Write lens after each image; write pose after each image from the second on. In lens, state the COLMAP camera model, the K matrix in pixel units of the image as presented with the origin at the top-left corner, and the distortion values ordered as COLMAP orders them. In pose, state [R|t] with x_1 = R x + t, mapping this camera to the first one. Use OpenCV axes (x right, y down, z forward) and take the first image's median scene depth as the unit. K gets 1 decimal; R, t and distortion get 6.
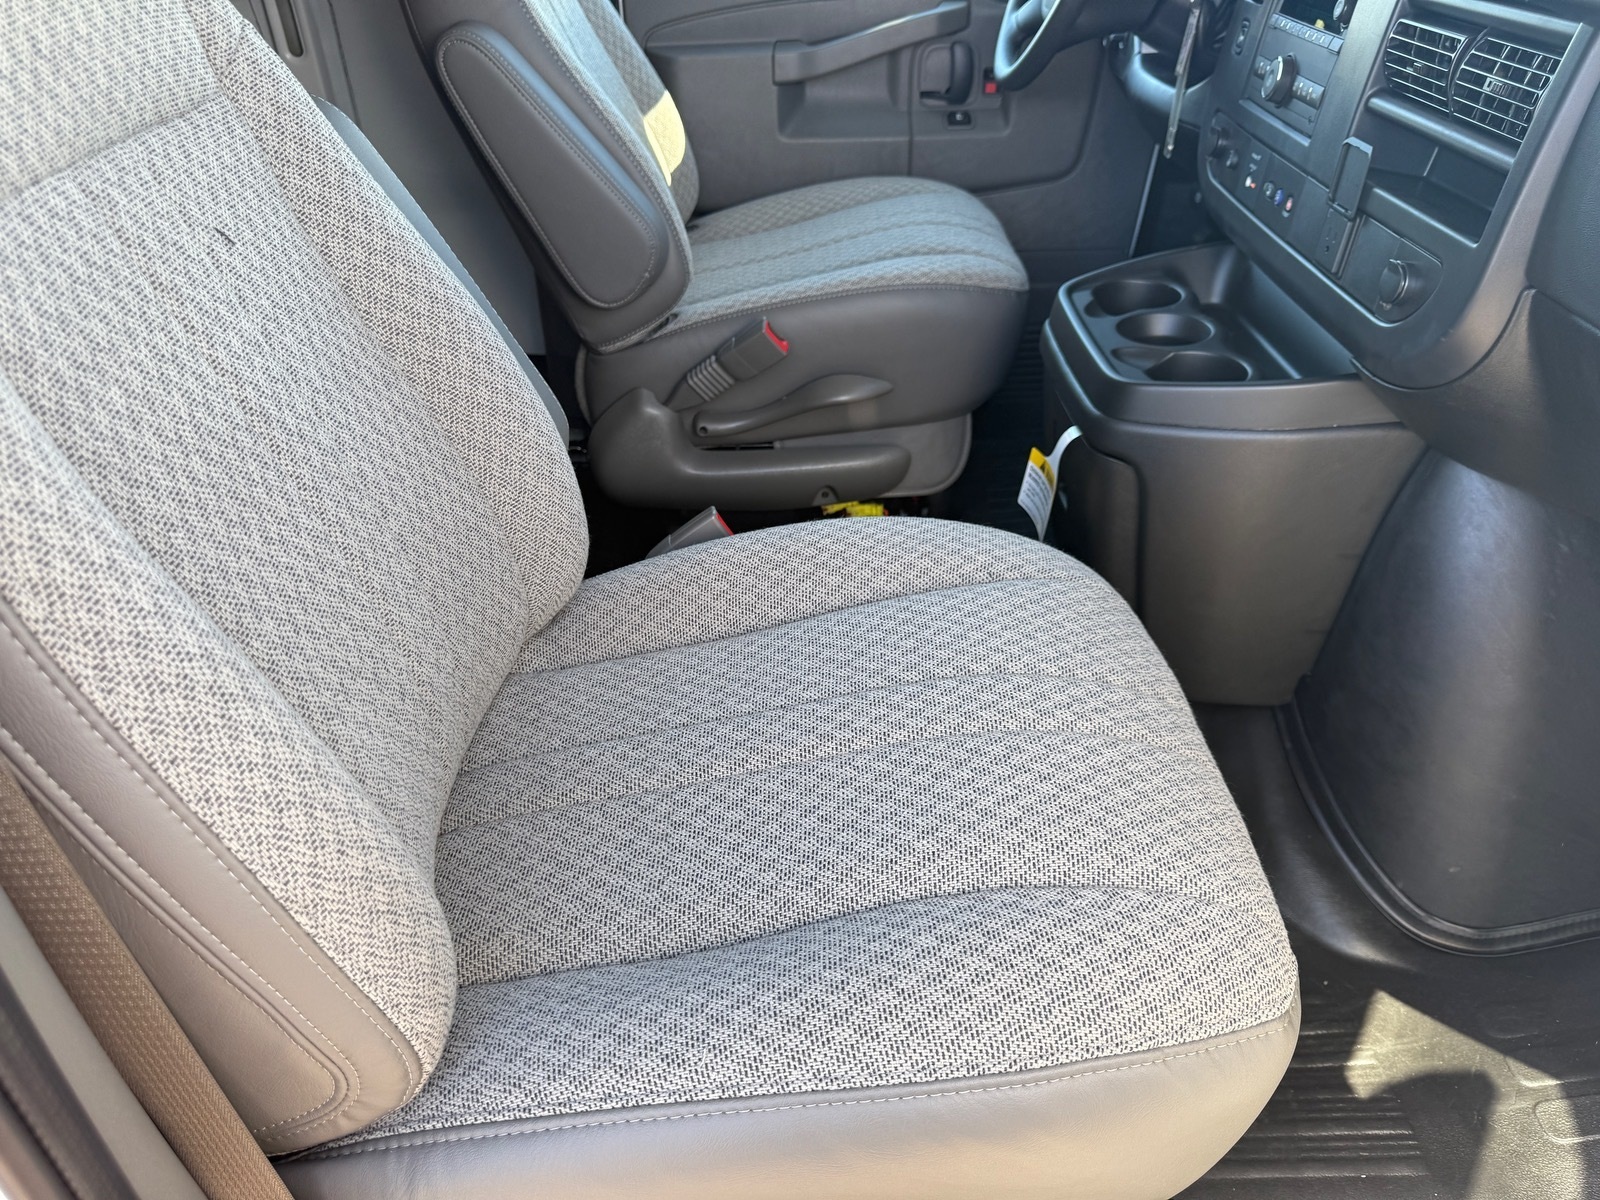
lens RADIAL K [[1265.8, 0, 800.0], [0, 1265.8, 600.0], [0, 0, 1]] dist [0.107206, -0.204861]
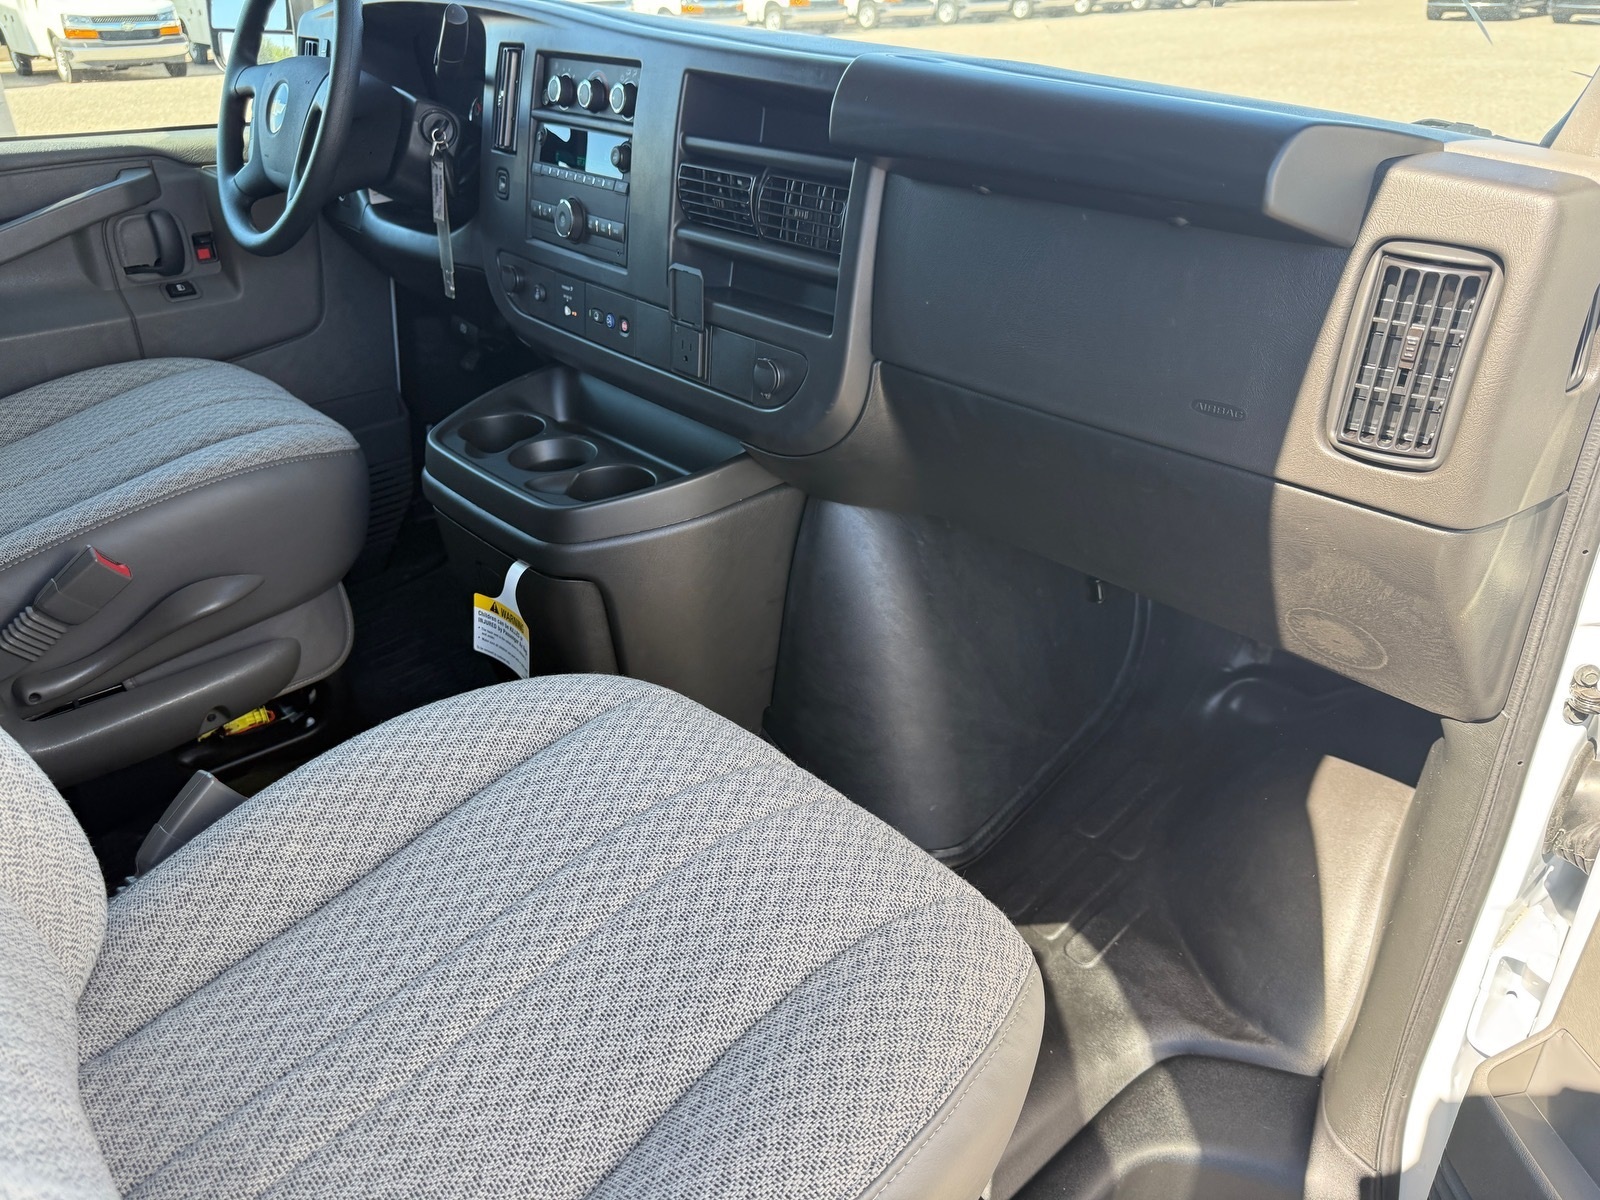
lens RADIAL K [[1183.8, 0, 968.1], [0, 1183.8, 569.6], [0, 0, 1]] dist [0.114673, -0.165079]
pose [[0.706100, -0.288986, 0.646459, -0.158584], [0.344334, 0.937855, 0.043146, -0.049353], [-0.618754, 0.192132, 0.761727, 0.048867]]
